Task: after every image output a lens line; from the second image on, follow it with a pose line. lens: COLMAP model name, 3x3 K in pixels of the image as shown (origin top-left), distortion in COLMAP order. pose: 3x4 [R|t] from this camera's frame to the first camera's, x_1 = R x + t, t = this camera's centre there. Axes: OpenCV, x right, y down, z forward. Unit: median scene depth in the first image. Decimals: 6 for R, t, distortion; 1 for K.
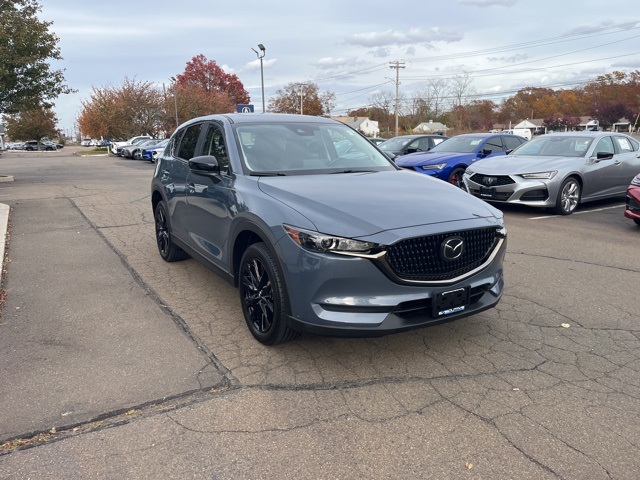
lens RADIAL K [[482.5, 0, 319.3], [0, 482.5, 229.7], [0, 0, 1]] dist [0.080564, -0.102785]
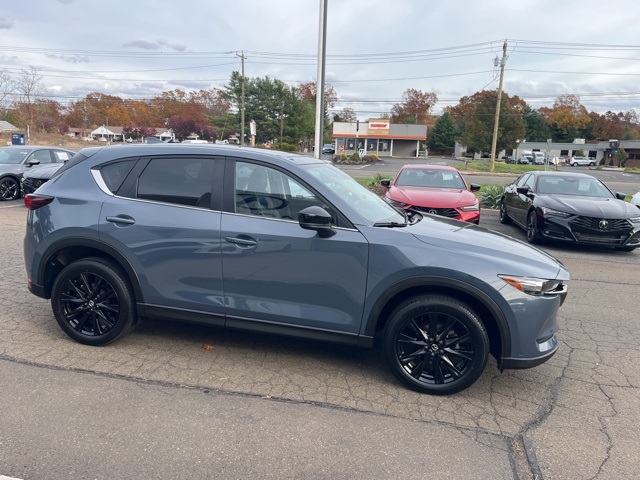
lens RADIAL K [[482.5, 0, 319.0], [0, 482.5, 237.8], [0, 0, 1]] dist [0.080564, -0.102785]
pose [[0.679593, -0.087654, 0.728334, -0.606149], [0.084133, 0.995598, 0.041316, -0.092893], [-0.728749, 0.033198, 0.683976, 0.293405]]
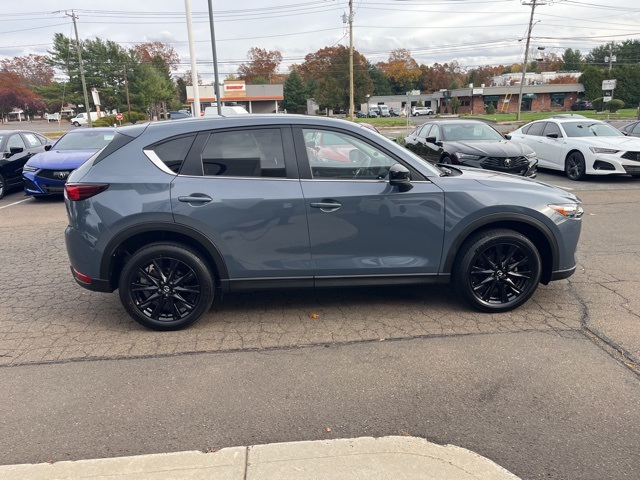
lens RADIAL K [[482.5, 0, 319.2], [0, 482.5, 241.6], [0, 0, 1]] dist [0.080564, -0.102785]
pose [[0.432755, -0.227074, 0.872445, -0.812183], [0.187639, 0.969251, 0.159196, -0.129789], [-0.881768, 0.094811, 0.462056, 0.507418]]
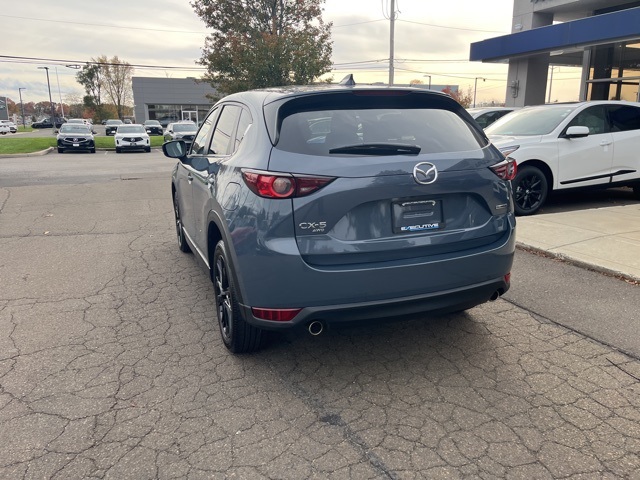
lens RADIAL K [[482.5, 0, 318.8], [0, 482.5, 234.3], [0, 0, 1]] dist [0.080564, -0.102785]
pose [[-0.985575, -0.012212, 0.168796, -0.249890], [0.056929, 0.915347, 0.398621, -0.307042], [-0.159374, 0.402481, -0.901448, 1.631863]]
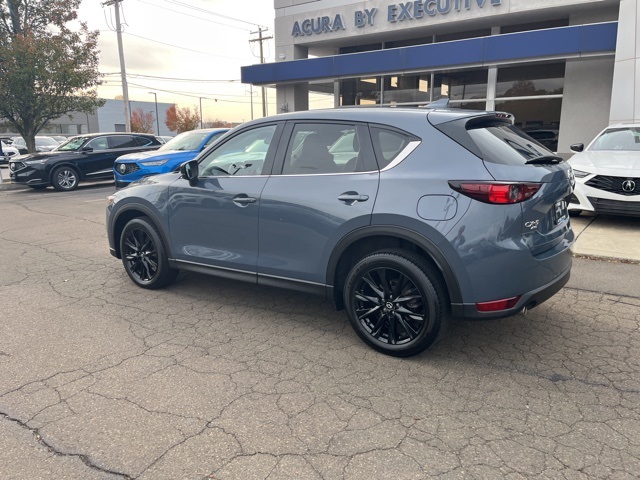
lens RADIAL K [[482.5, 0, 317.9], [0, 482.5, 236.6], [0, 0, 1]] dist [0.080564, -0.102785]
pose [[-0.919186, 0.102693, -0.380199, 0.235822], [-0.050550, 0.926653, 0.372504, -0.314930], [0.390566, 0.361620, -0.846575, 1.603597]]
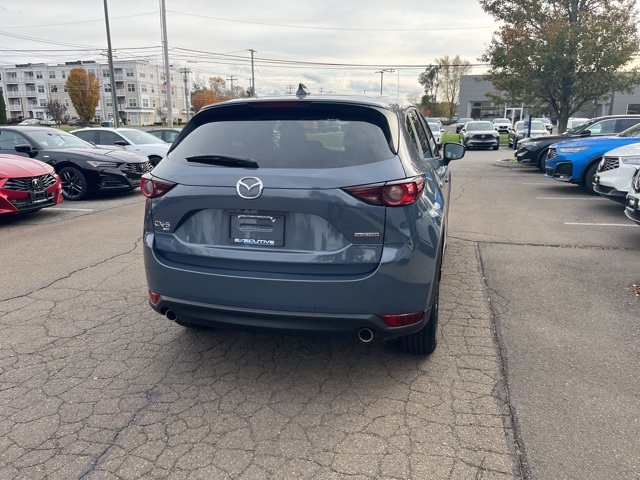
lens RADIAL K [[482.5, 0, 319.2], [0, 482.5, 242.8], [0, 0, 1]] dist [0.080564, -0.102785]
pose [[-0.686534, -0.158769, 0.709552, -0.625356], [0.149385, 0.924250, 0.351348, -0.274861], [-0.711587, 0.347209, -0.610811, 1.438134]]
